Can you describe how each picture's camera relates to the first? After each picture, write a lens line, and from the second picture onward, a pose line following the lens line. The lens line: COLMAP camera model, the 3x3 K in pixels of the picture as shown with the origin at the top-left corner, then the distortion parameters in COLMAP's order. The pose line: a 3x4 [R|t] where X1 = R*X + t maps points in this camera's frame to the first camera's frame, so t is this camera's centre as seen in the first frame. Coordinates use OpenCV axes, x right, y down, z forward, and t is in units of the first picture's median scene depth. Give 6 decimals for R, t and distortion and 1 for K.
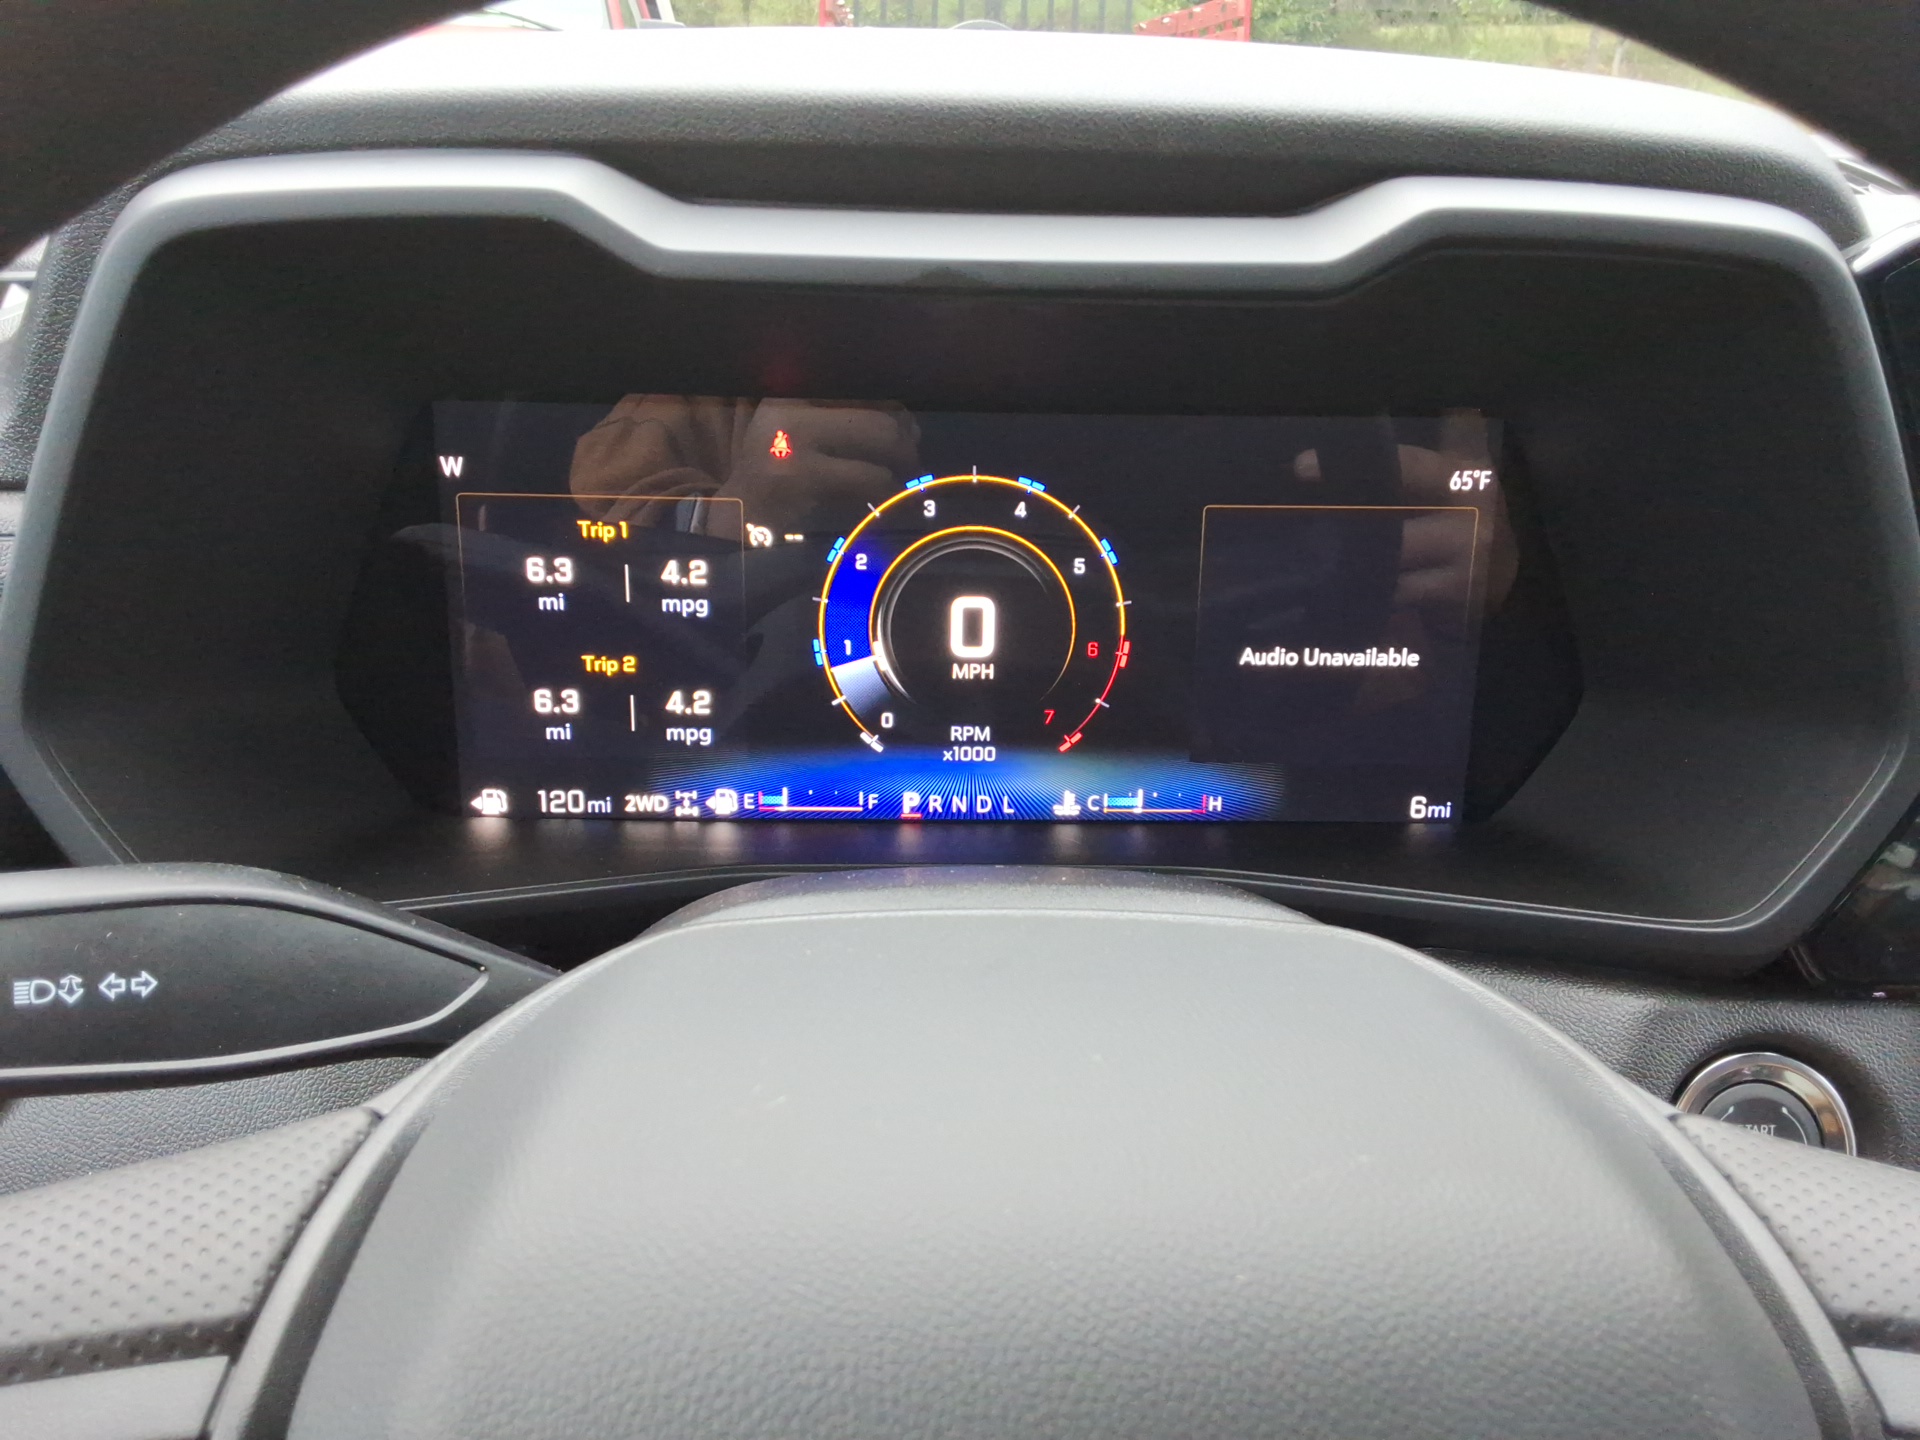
lens RADIAL K [[1554.8, 0, 969.7], [0, 1554.8, 725.4], [0, 0, 1]] dist [0.130167, -0.205980]
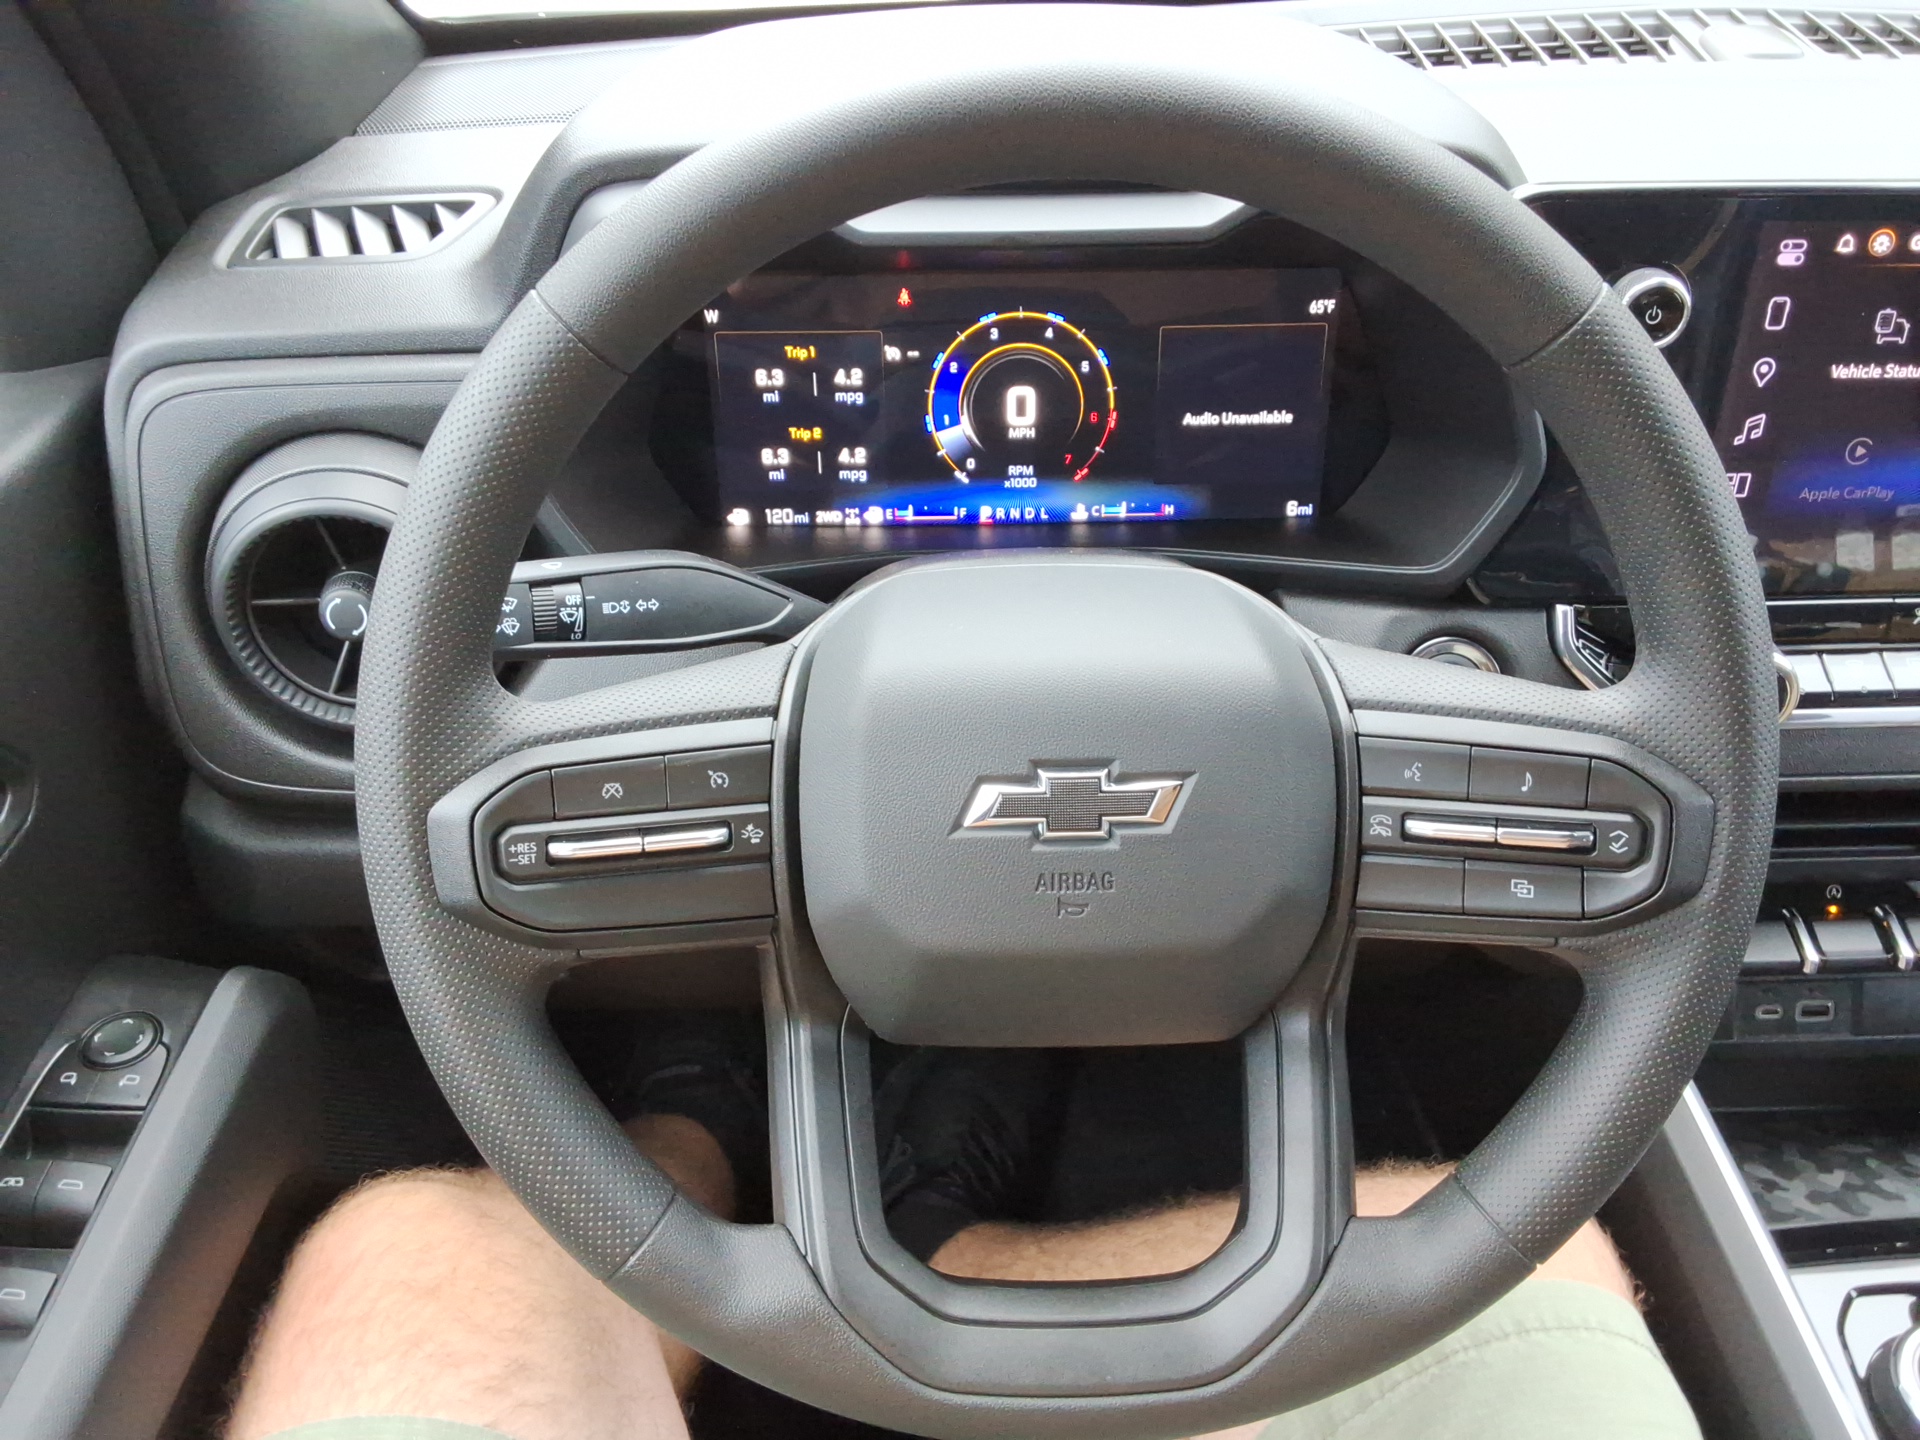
lens RADIAL K [[1554.8, 0, 969.7], [0, 1554.8, 725.4], [0, 0, 1]] dist [0.130167, -0.205980]
pose [[0.999397, -0.017730, -0.029858, -0.009280], [0.023067, 0.981673, 0.189172, -0.044966], [0.025957, -0.189746, 0.981490, -0.700197]]
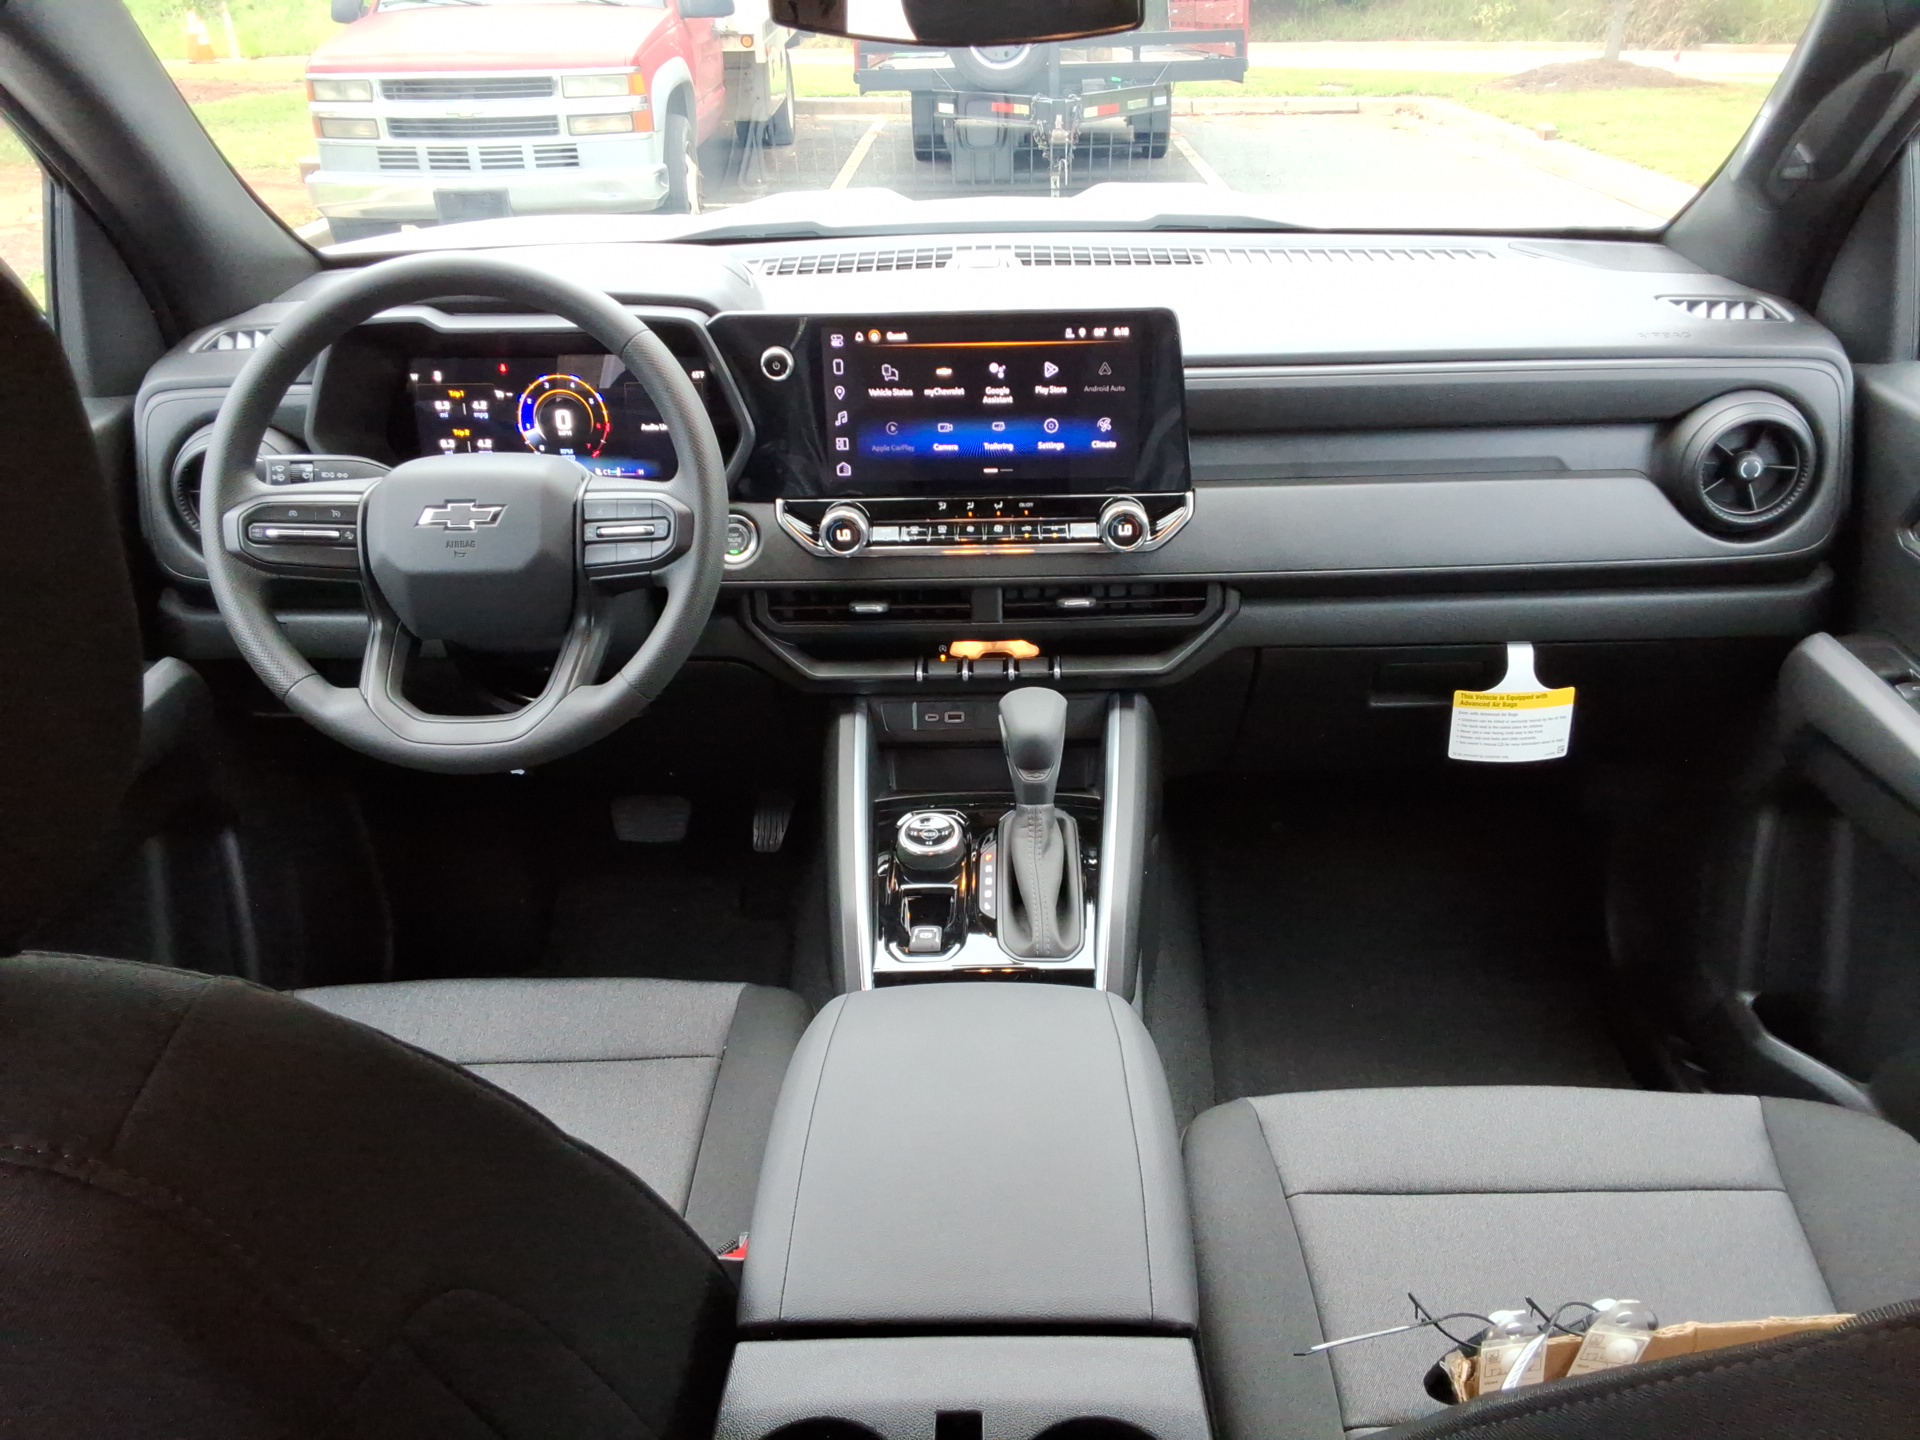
lens RADIAL K [[1554.8, 0, 969.7], [0, 1554.8, 725.4], [0, 0, 1]] dist [0.130167, -0.205980]
pose [[0.997615, -0.016567, -0.067003, 1.141302], [0.019895, 0.998586, 0.049303, 0.468121], [0.066091, -0.050519, 0.996534, -2.503860]]
